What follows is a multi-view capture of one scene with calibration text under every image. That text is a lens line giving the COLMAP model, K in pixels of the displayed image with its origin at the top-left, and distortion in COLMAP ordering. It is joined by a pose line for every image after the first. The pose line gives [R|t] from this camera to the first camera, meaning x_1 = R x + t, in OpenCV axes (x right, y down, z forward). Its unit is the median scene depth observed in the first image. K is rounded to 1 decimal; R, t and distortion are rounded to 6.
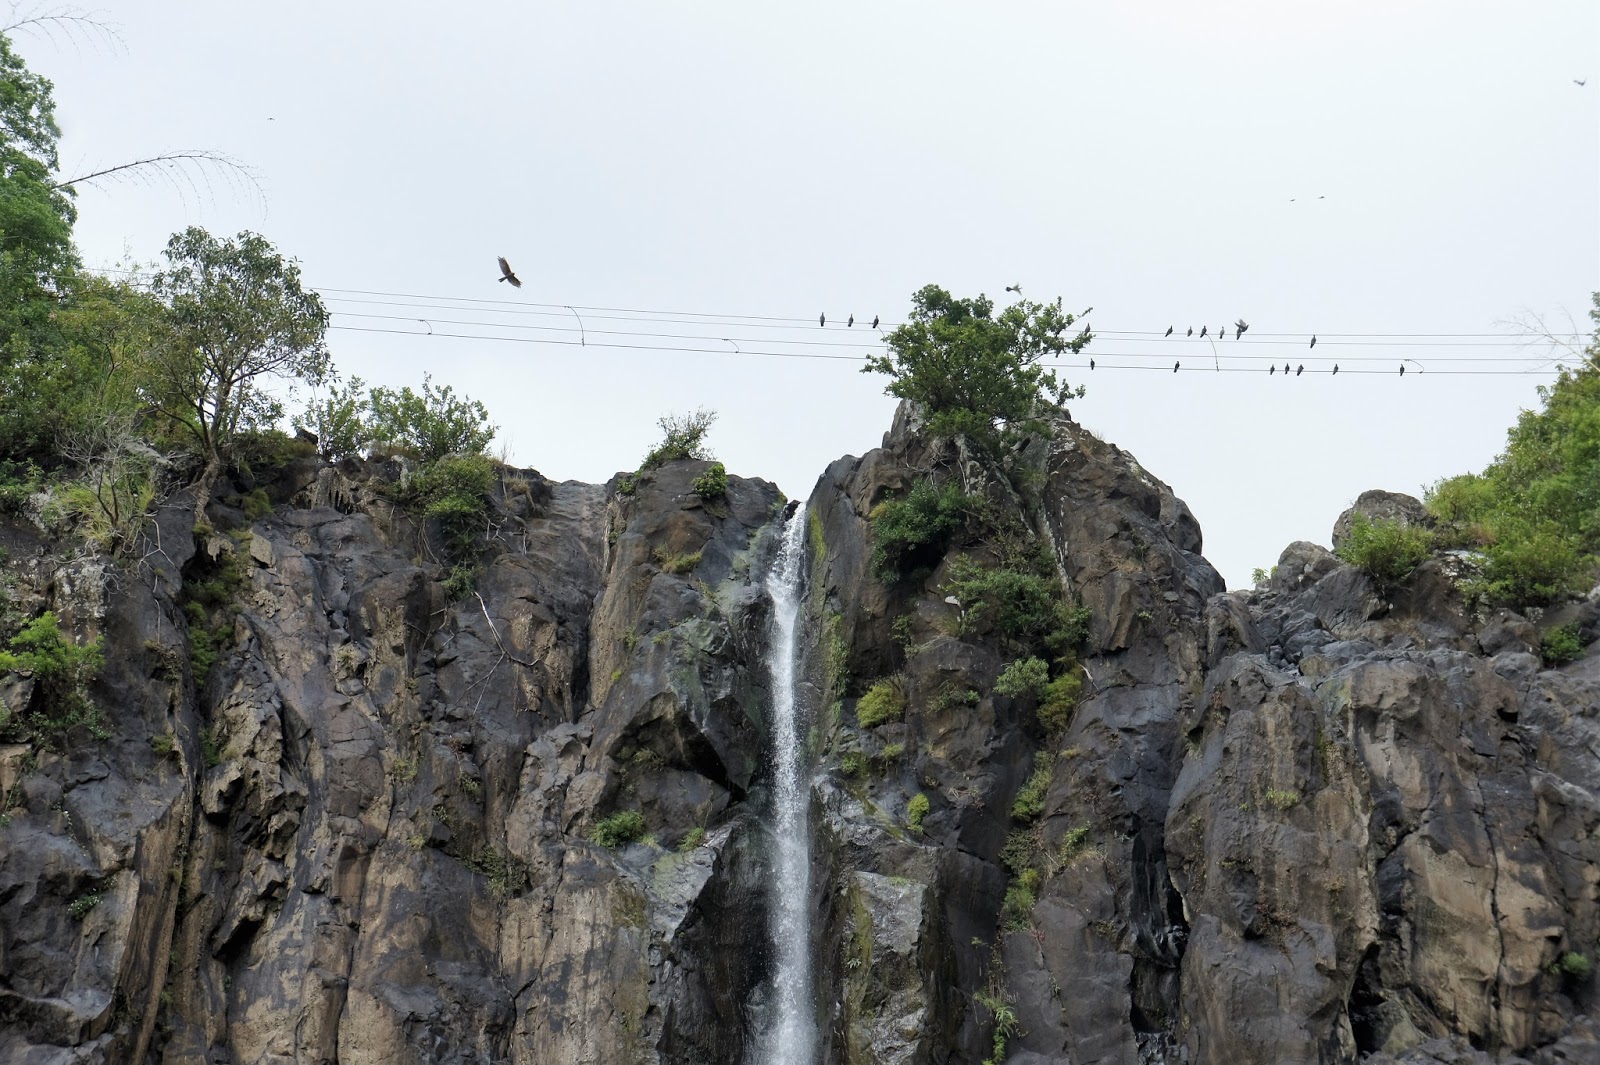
lens RADIAL K [[3771.1, 0, 801.8], [0, 3771.1, 531.6], [0, 0, 1]] dist [0.257018, 0.099613]
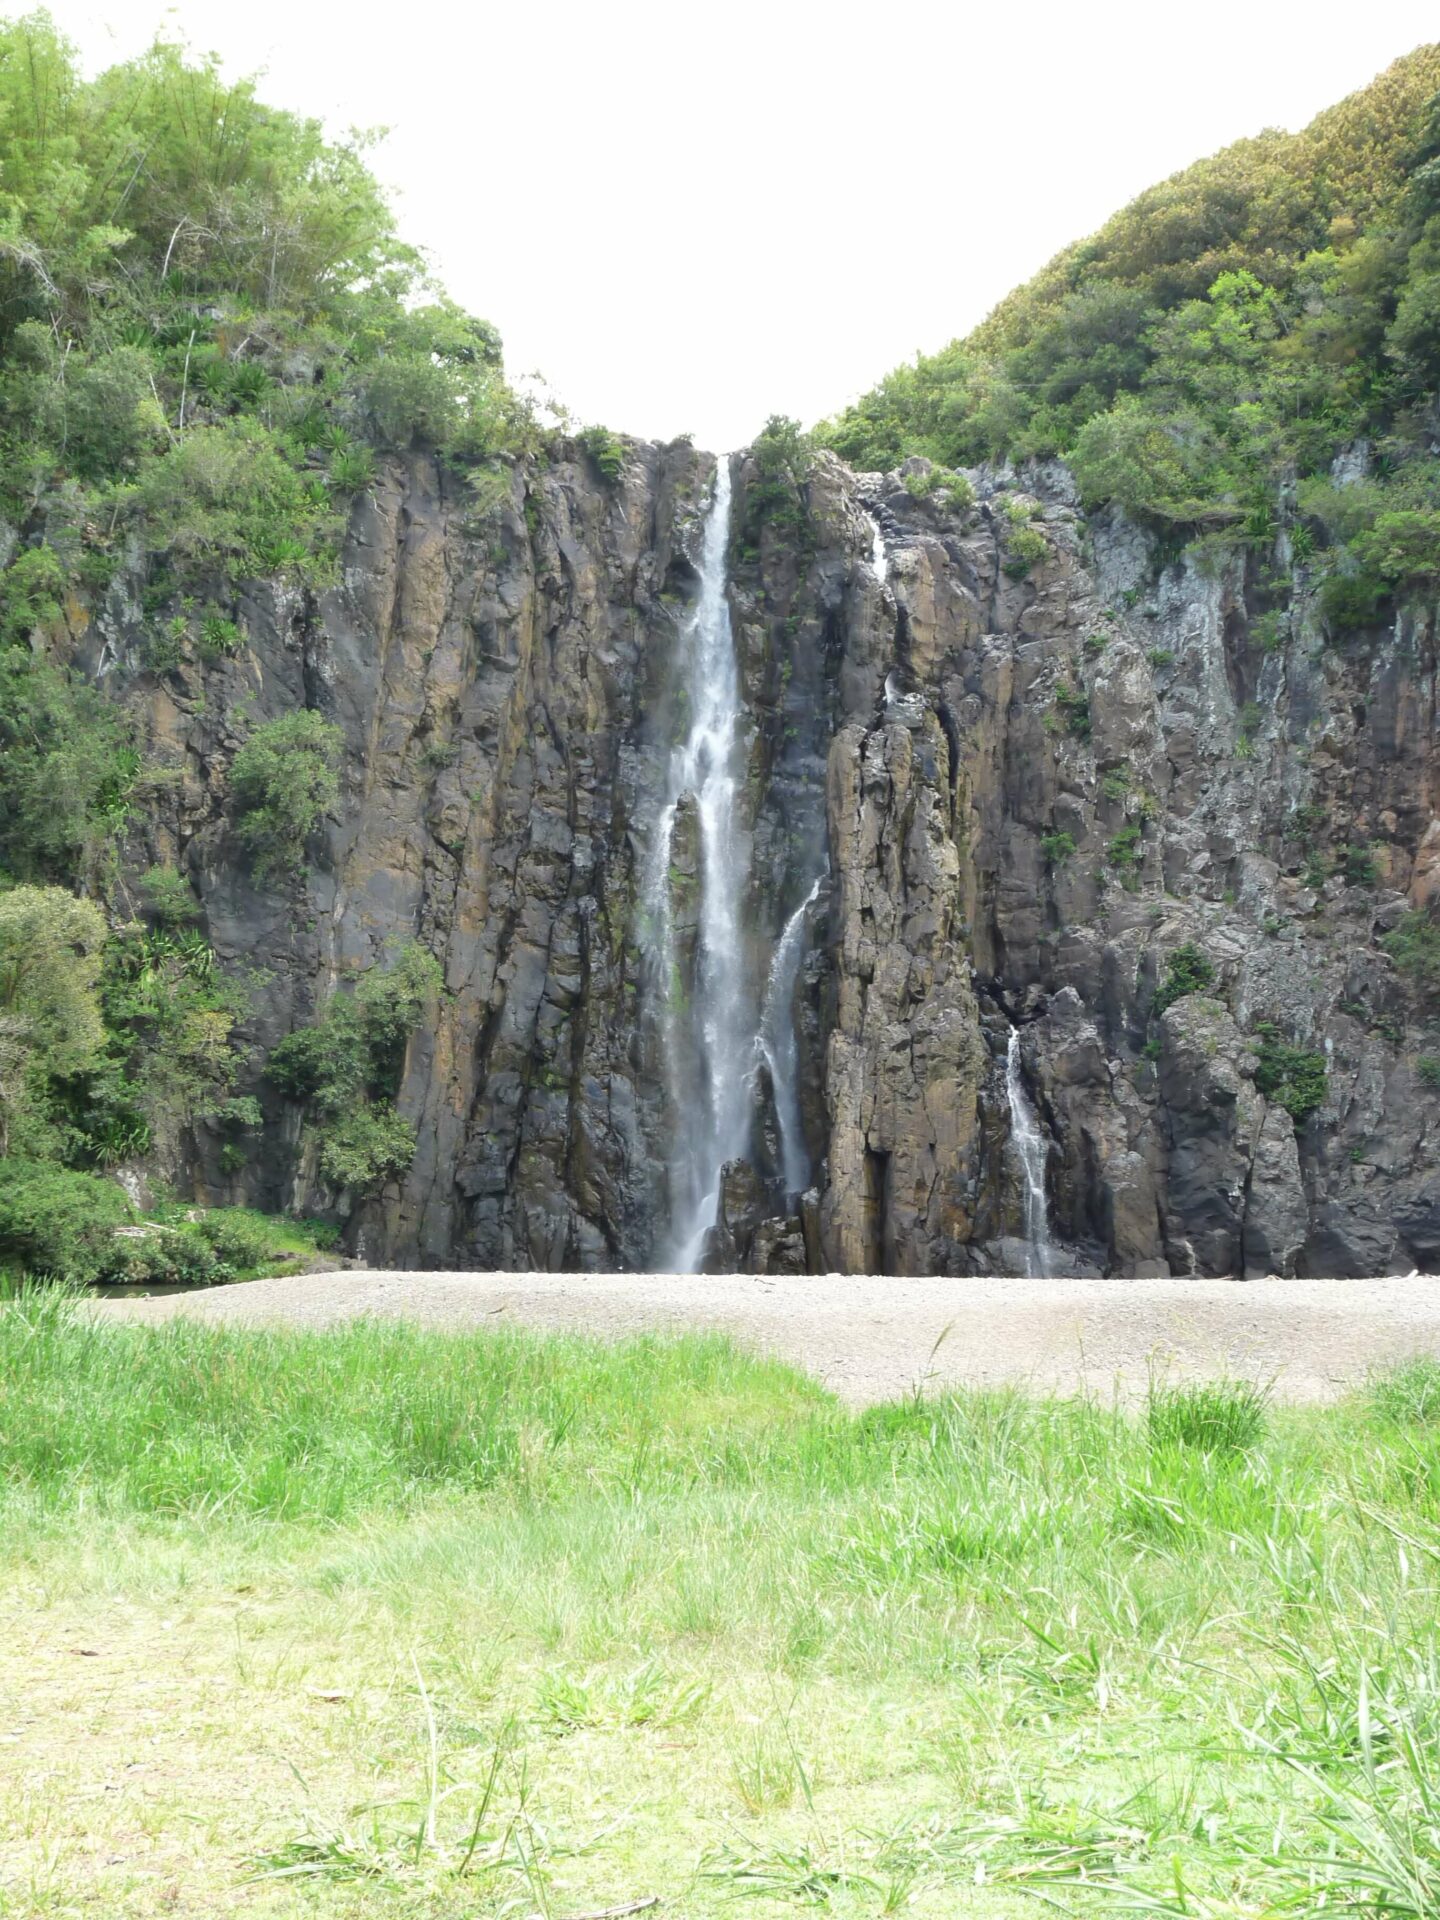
lens RADIAL K [[2172.7, 0, 706.4], [0, 2172.7, 968.4], [0, 0, 1]] dist [-0.018719, -0.000434]
pose [[0.999942, -0.009158, 0.005698, -0.029507], [0.005048, 0.864222, 0.503086, -0.565383], [-0.009532, -0.503028, 0.864218, -0.734243]]
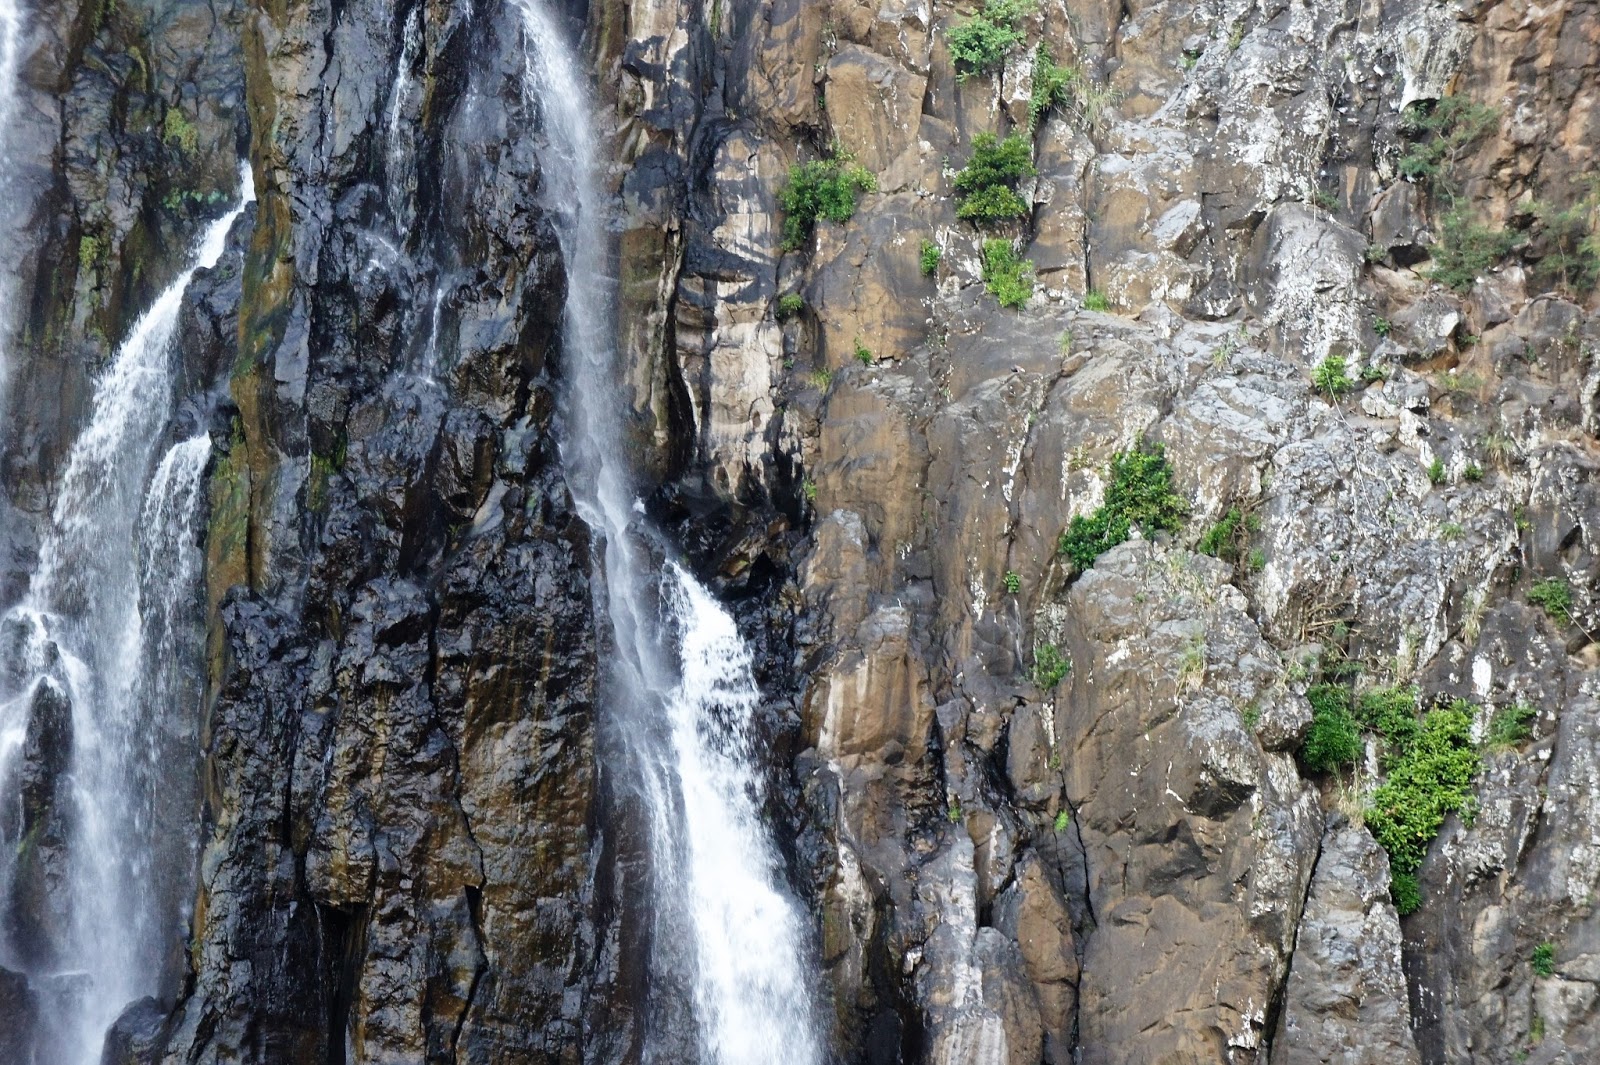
lens RADIAL K [[3909.2, 0, 807.0], [0, 3909.2, 536.4], [0, 0, 1]] dist [0.286828, 0.384367]
pose [[0.988154, 0.032642, 0.149954, 0.066869], [-0.099294, 0.881022, 0.462538, -0.260191], [-0.117015, -0.471948, 0.873826, -0.353928]]
